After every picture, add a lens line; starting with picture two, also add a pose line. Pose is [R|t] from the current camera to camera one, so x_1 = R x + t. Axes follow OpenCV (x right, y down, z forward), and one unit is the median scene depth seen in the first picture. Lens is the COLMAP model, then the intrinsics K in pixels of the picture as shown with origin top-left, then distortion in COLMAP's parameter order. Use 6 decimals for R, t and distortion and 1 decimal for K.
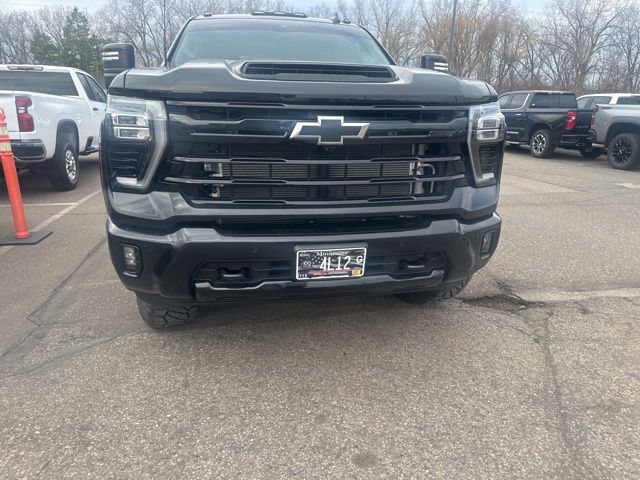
lens RADIAL K [[453.9, 0, 324.0], [0, 453.9, 245.6], [0, 0, 1]] dist [0.021843, -0.027153]
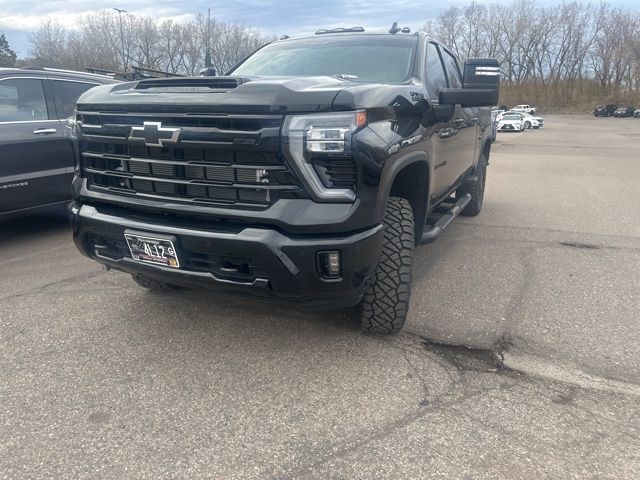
lens RADIAL K [[453.9, 0, 323.9], [0, 453.9, 239.9], [0, 0, 1]] dist [0.021843, -0.027153]
pose [[0.813606, 0.150205, -0.561679, 0.881759], [-0.173308, 0.984791, 0.012312, -0.065486], [0.554985, 0.087327, 0.827264, 0.253425]]
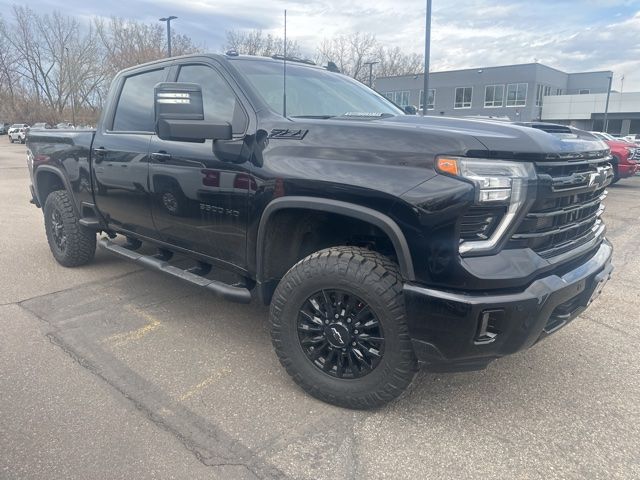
lens RADIAL K [[453.9, 0, 323.7], [0, 453.9, 238.4], [0, 0, 1]] dist [0.021843, -0.027153]
pose [[0.799579, -0.141853, 0.583568, -1.107739], [0.184898, 0.982651, -0.014477, -0.178161], [-0.571390, 0.119477, 0.811935, 0.364212]]
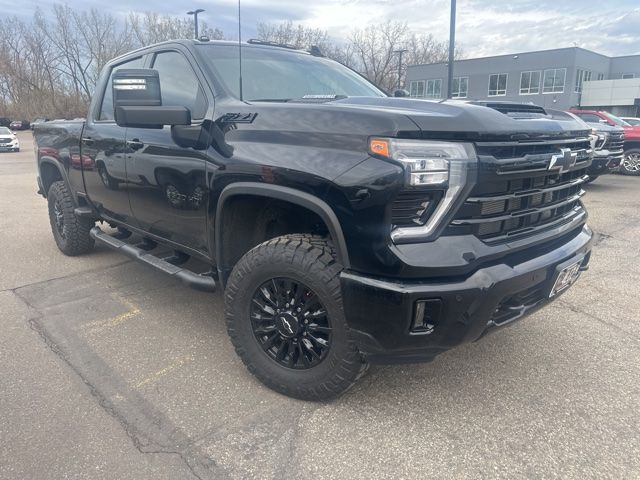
lens RADIAL K [[453.9, 0, 325.0], [0, 453.9, 239.2], [0, 0, 1]] dist [0.021843, -0.027153]
pose [[0.838096, -0.151342, 0.524110, -0.935930], [0.182529, 0.983168, -0.007979, -0.132989], [-0.514081, 0.102352, 0.851613, 0.289711]]
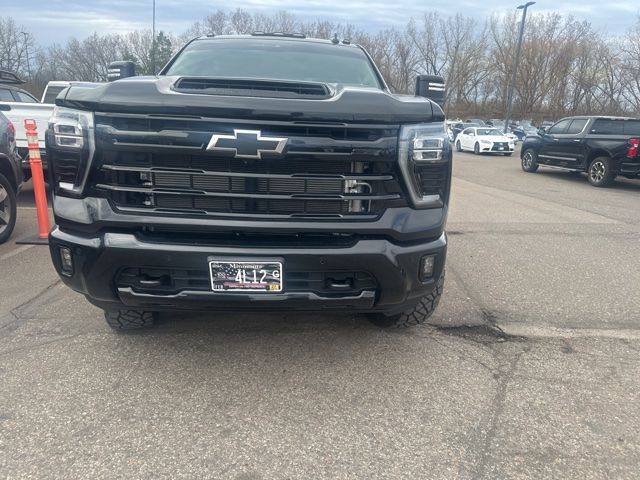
lens RADIAL K [[453.9, 0, 325.6], [0, 453.9, 245.0], [0, 0, 1]] dist [0.021843, -0.027153]
pose [[0.990089, 0.057097, -0.128314, 0.272937], [-0.062672, 0.997239, -0.039836, -0.000273], [0.125685, 0.047483, 0.990933, 0.025829]]
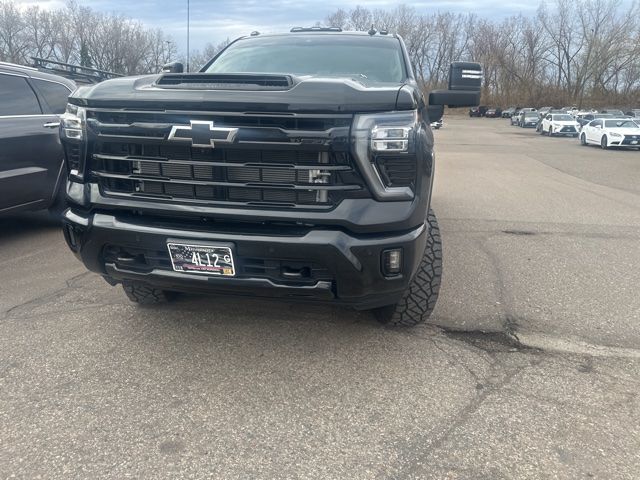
lens RADIAL K [[453.9, 0, 324.5], [0, 453.9, 239.3], [0, 0, 1]] dist [0.021843, -0.027153]
pose [[0.925042, 0.103716, -0.365431, 0.580501], [-0.118885, 0.992723, -0.019189, -0.017864], [0.360781, 0.061195, 0.930641, 0.100184]]
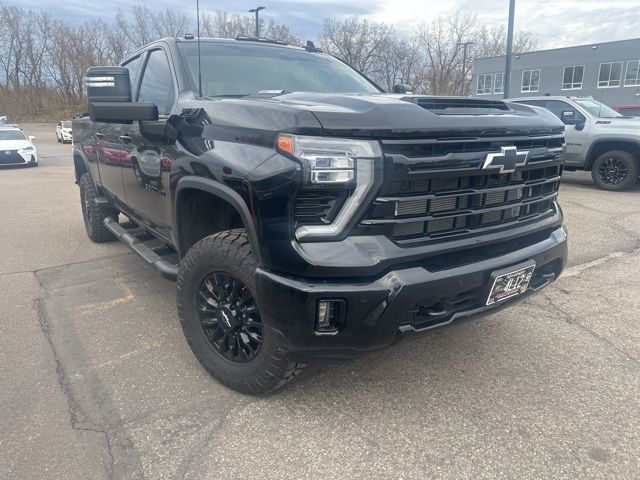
lens RADIAL K [[453.9, 0, 322.6], [0, 453.9, 239.4], [0, 0, 1]] dist [0.021843, -0.027153]
pose [[0.907212, -0.124050, 0.401968, -0.695089], [0.144351, 0.989315, -0.020479, -0.091303], [-0.395132, 0.076604, 0.915425, 0.171466]]
